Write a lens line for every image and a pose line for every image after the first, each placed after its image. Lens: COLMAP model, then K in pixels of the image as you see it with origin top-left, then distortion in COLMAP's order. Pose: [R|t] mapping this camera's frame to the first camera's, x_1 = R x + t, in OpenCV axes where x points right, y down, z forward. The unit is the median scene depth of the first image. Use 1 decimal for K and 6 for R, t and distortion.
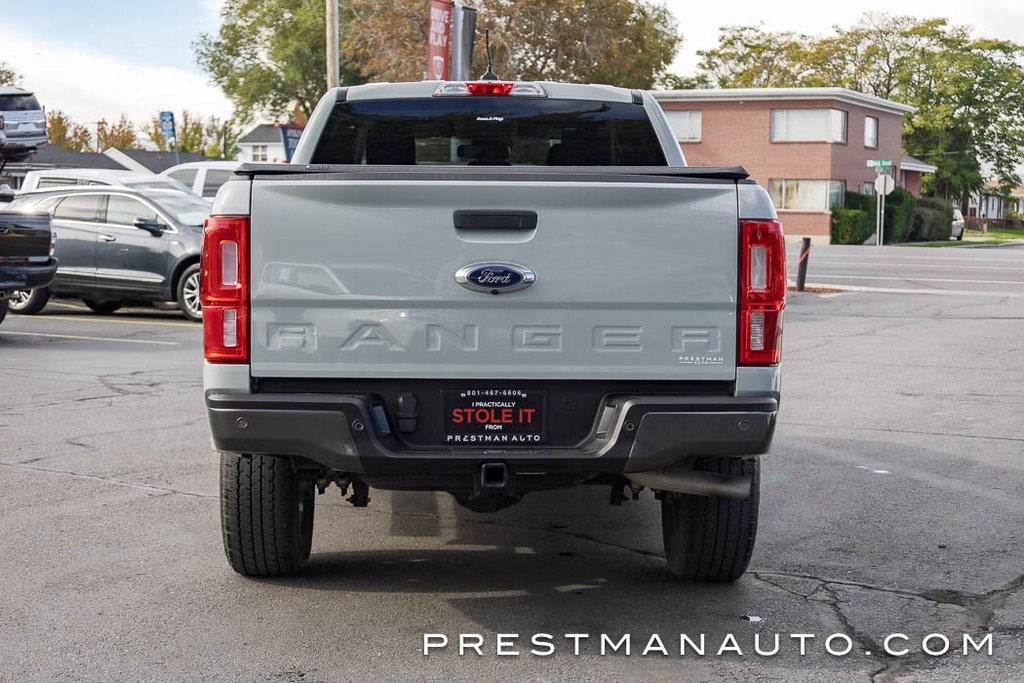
lens RADIAL K [[1749.0, 0, 513.3], [0, 1749.0, 341.0], [0, 0, 1]] dist [0.030892, 0.000000]
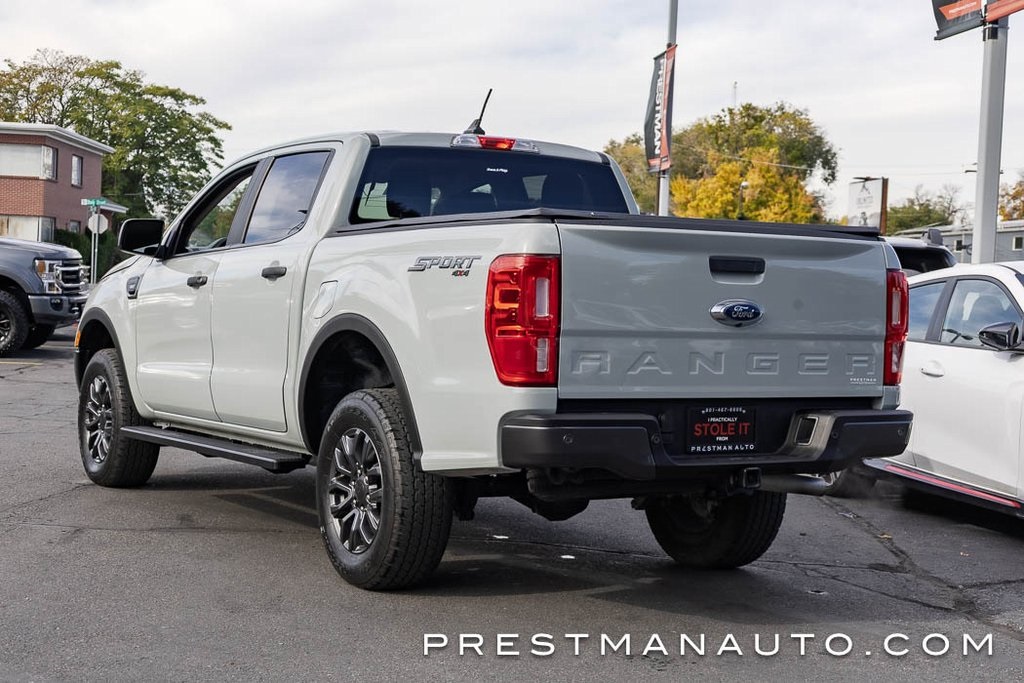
lens RADIAL K [[1749.0, 0, 518.0], [0, 1749.0, 344.8], [0, 0, 1]] dist [0.030892, 0.000000]
pose [[0.871583, 0.002623, 0.490241, -0.715083], [0.007202, 0.999809, -0.018154, 0.006184], [-0.490195, 0.019353, 0.871398, 0.032700]]
